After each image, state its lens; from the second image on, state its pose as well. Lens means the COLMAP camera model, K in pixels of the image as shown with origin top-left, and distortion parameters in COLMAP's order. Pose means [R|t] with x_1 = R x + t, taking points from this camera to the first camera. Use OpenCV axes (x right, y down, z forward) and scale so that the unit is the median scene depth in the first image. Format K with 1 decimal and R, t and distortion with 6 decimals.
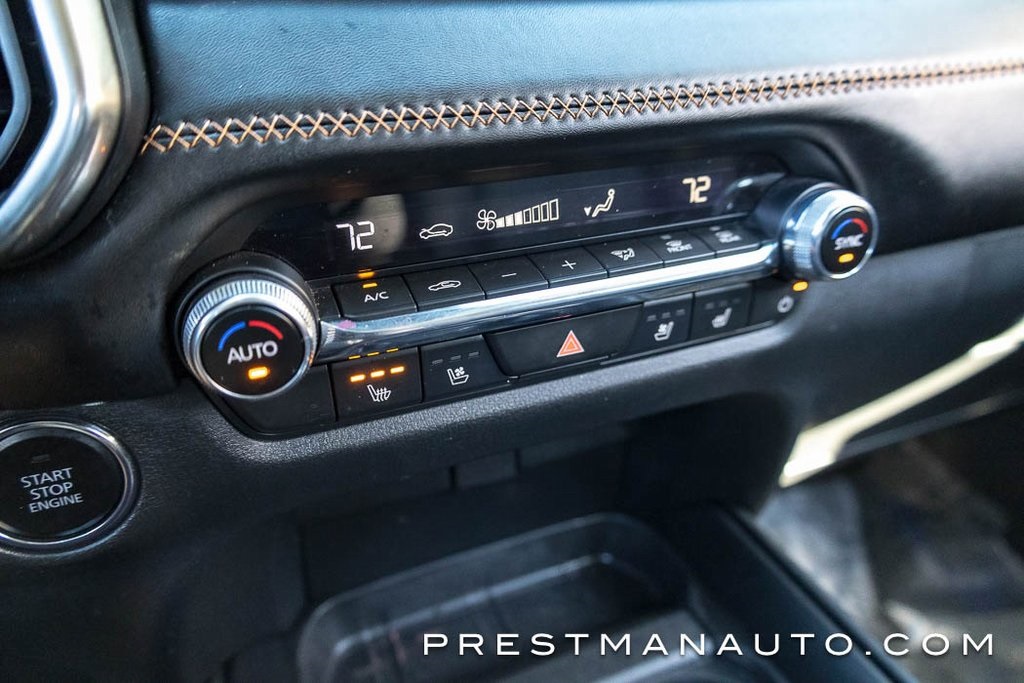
lens RADIAL K [[665.9, 0, 511.5], [0, 665.9, 325.5], [0, 0, 1]] dist [0.006467, 0.005504]
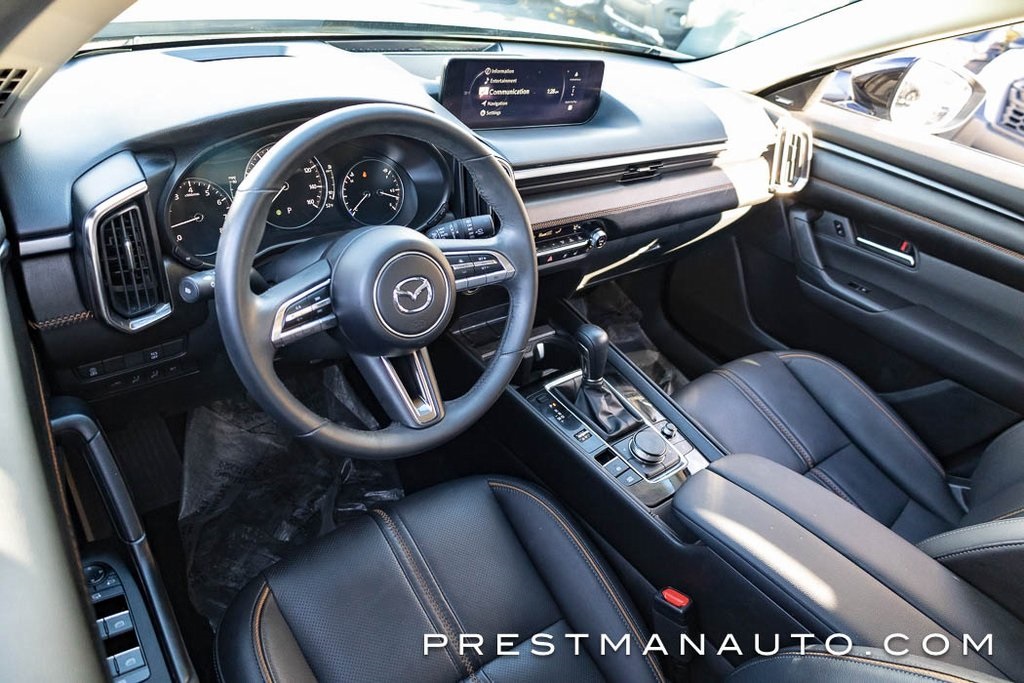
lens RADIAL K [[665.9, 0, 522.8], [0, 665.9, 339.3], [0, 0, 1]] dist [0.006467, 0.005504]
pose [[0.928126, 0.008334, 0.372173, -1.979448], [-0.108396, 0.962478, 0.248768, -0.618817], [-0.356135, -0.271230, 0.894205, -3.608638]]
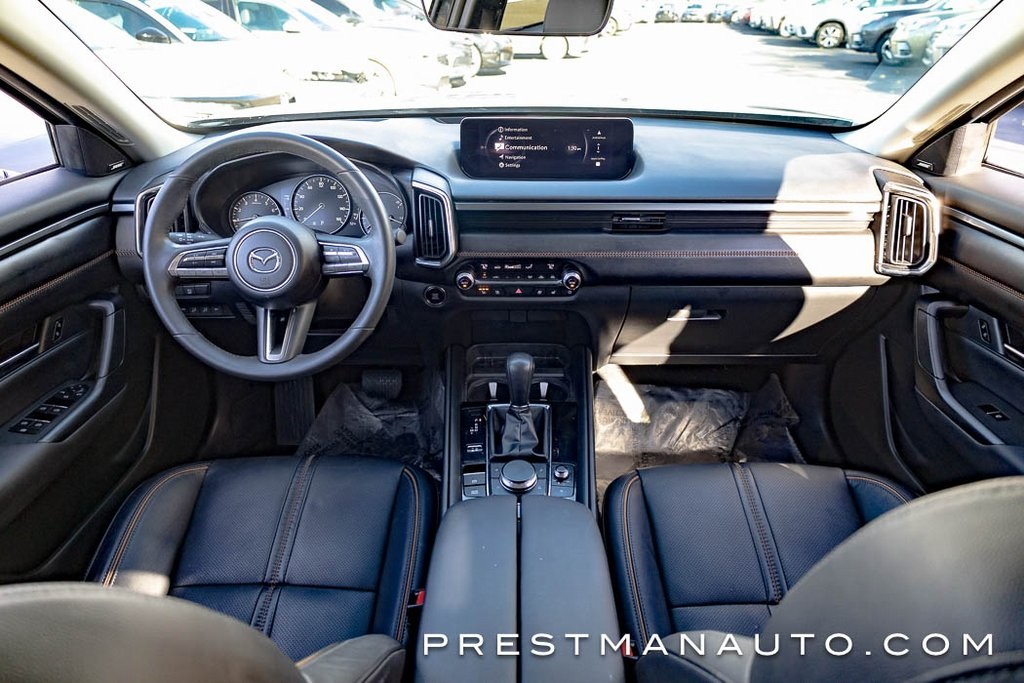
lens RADIAL K [[665.9, 0, 515.6], [0, 665.9, 343.2], [0, 0, 1]] dist [0.006467, 0.005504]
pose [[0.924318, 0.227433, -0.306449, 1.836150], [-0.179072, 0.967601, 0.177991, -0.526370], [0.337002, -0.109644, 0.935098, -4.170005]]
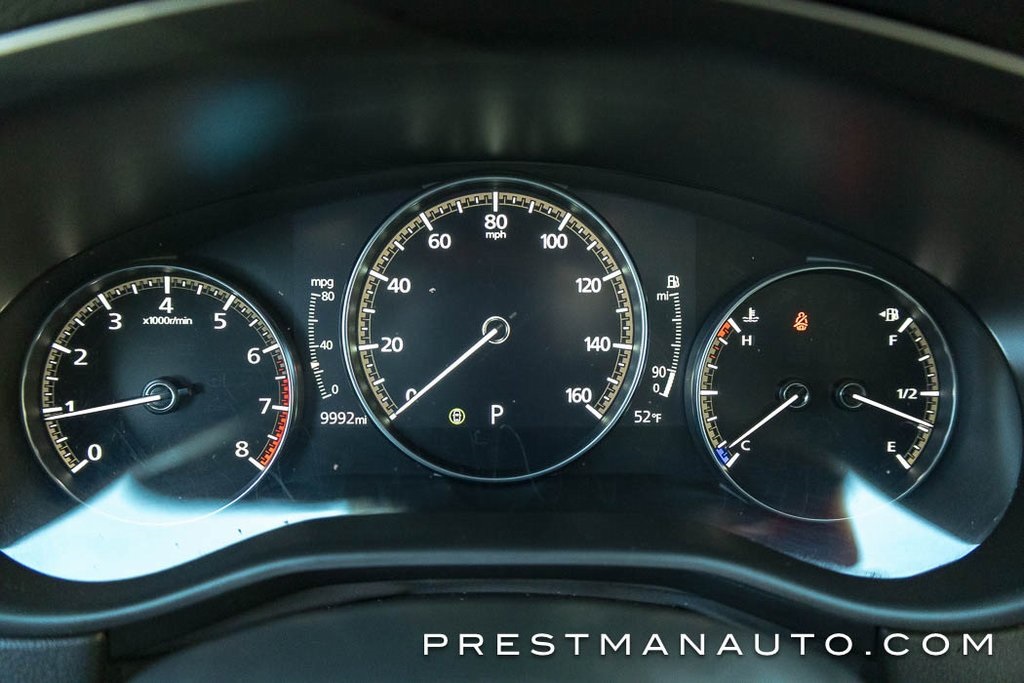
lens RADIAL K [[840.4, 0, 508.6], [0, 840.4, 346.0], [0, 0, 1]] dist [-0.015093, 0.002053]
pose [[0.933539, 0.199725, -0.297681, -1.348586], [-0.179672, 0.979267, 0.093564, -0.460511], [0.310197, -0.033861, 0.950069, -0.524605]]
